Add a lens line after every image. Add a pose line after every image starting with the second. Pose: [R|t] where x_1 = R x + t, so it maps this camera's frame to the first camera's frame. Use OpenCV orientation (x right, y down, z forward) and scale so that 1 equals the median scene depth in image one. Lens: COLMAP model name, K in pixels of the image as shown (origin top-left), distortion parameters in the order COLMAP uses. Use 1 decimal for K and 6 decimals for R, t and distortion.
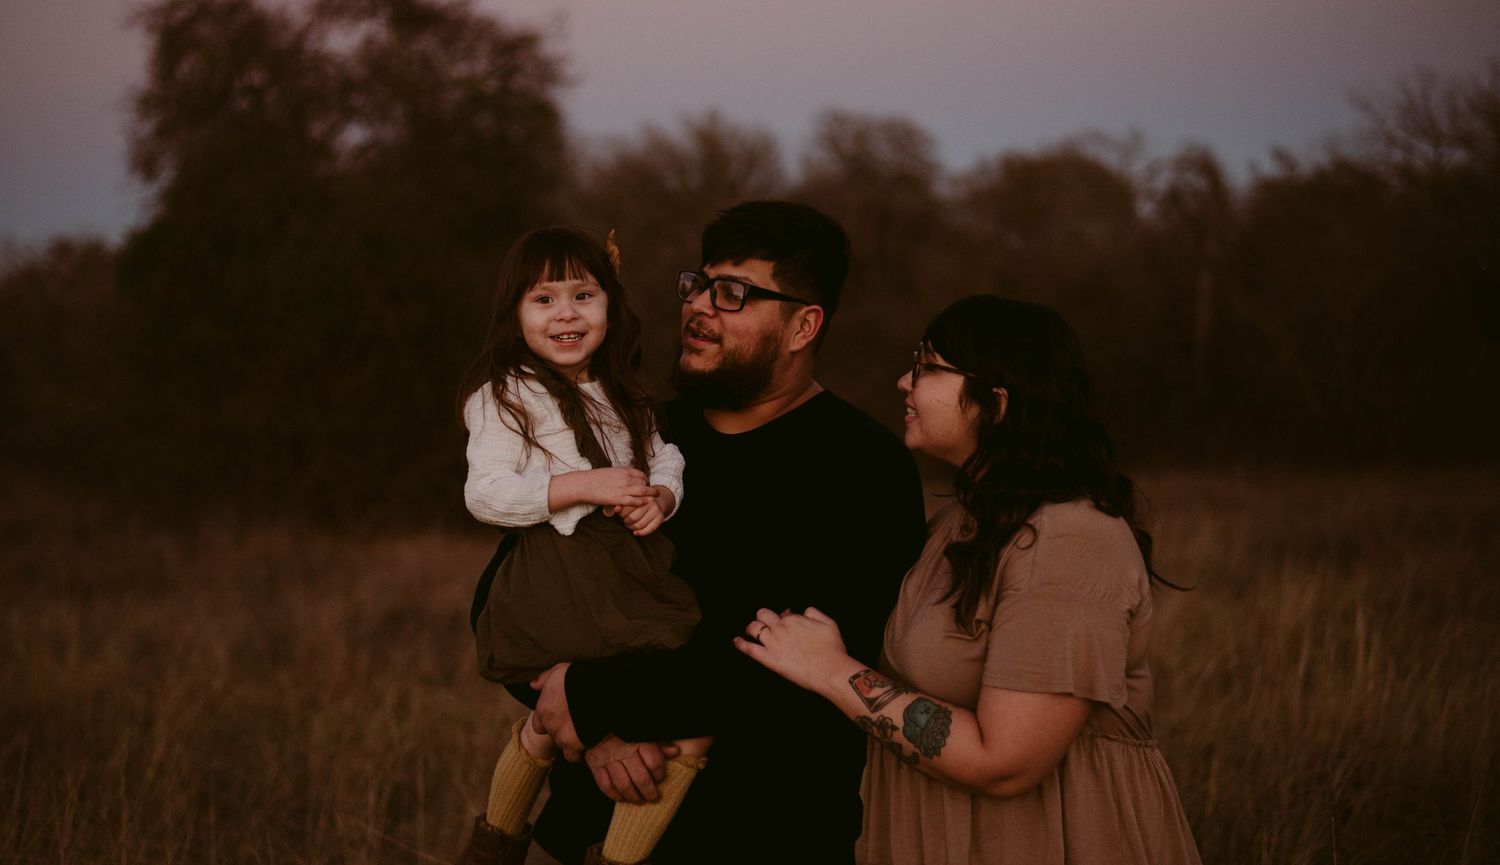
lens RADIAL K [[2304.6, 0, 746.6], [0, 2304.6, 484.9], [0, 0, 1]] dist [-0.068611, -0.134926]
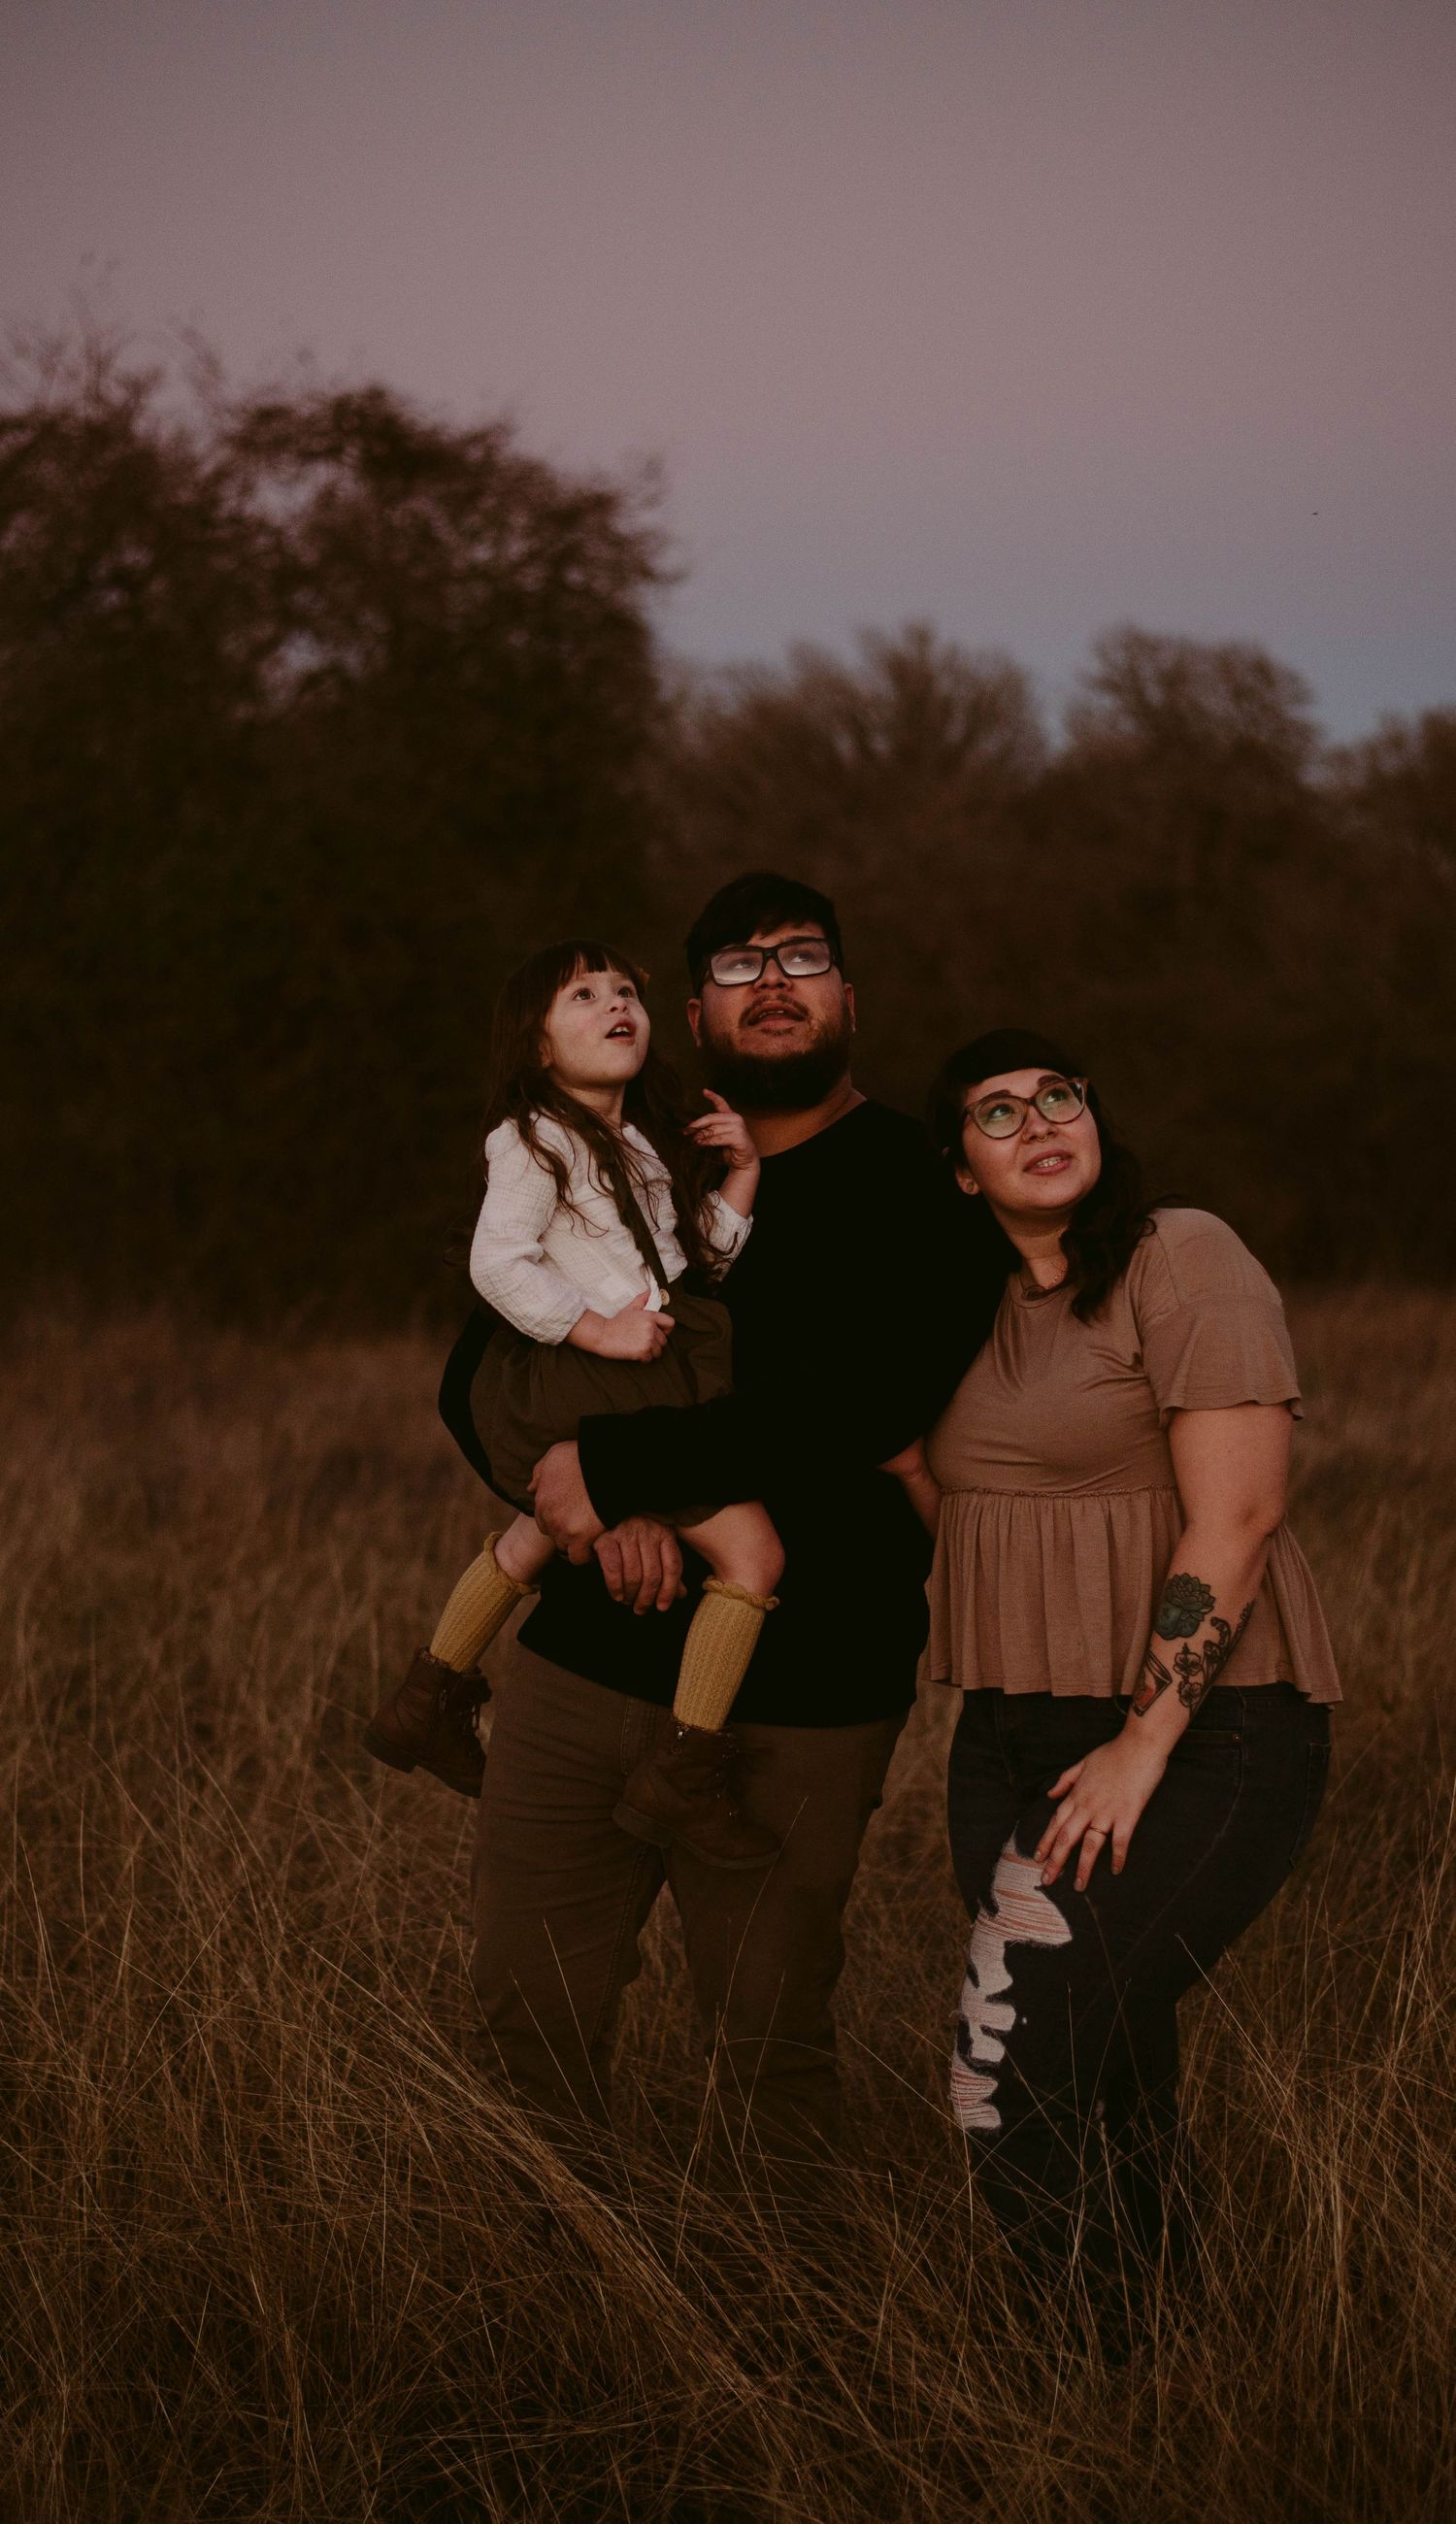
lens RADIAL K [[4136.1, 0, 730.0], [0, 4136.1, 1382.5], [0, 0, 1]] dist [-0.069791, -0.015750]
pose [[0.997683, 0.037403, -0.056830, 0.006585], [-0.035979, 0.999018, 0.025873, 0.001520], [0.057742, -0.023768, 0.998049, -0.050613]]
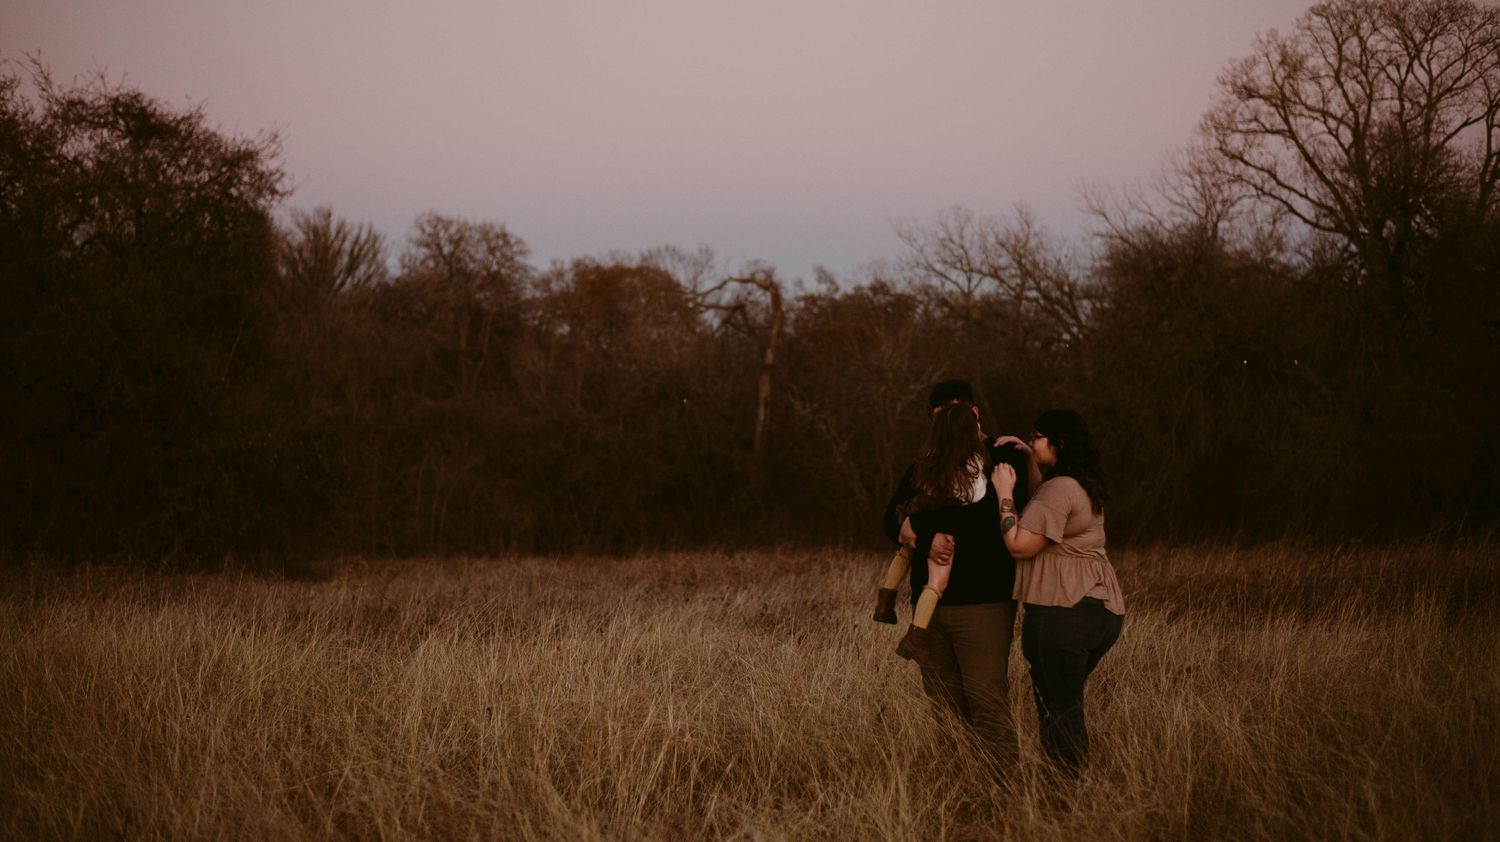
lens RADIAL K [[2401.6, 0, 750.0], [0, 2401.6, 421.0], [0, 0, 1]] dist [-0.093109, -0.058146]
pose [[0.973699, 0.042115, 0.223914, -0.107604], [-0.027028, 0.997179, -0.070022, 0.016478], [-0.226231, 0.062128, 0.972090, -0.211364]]
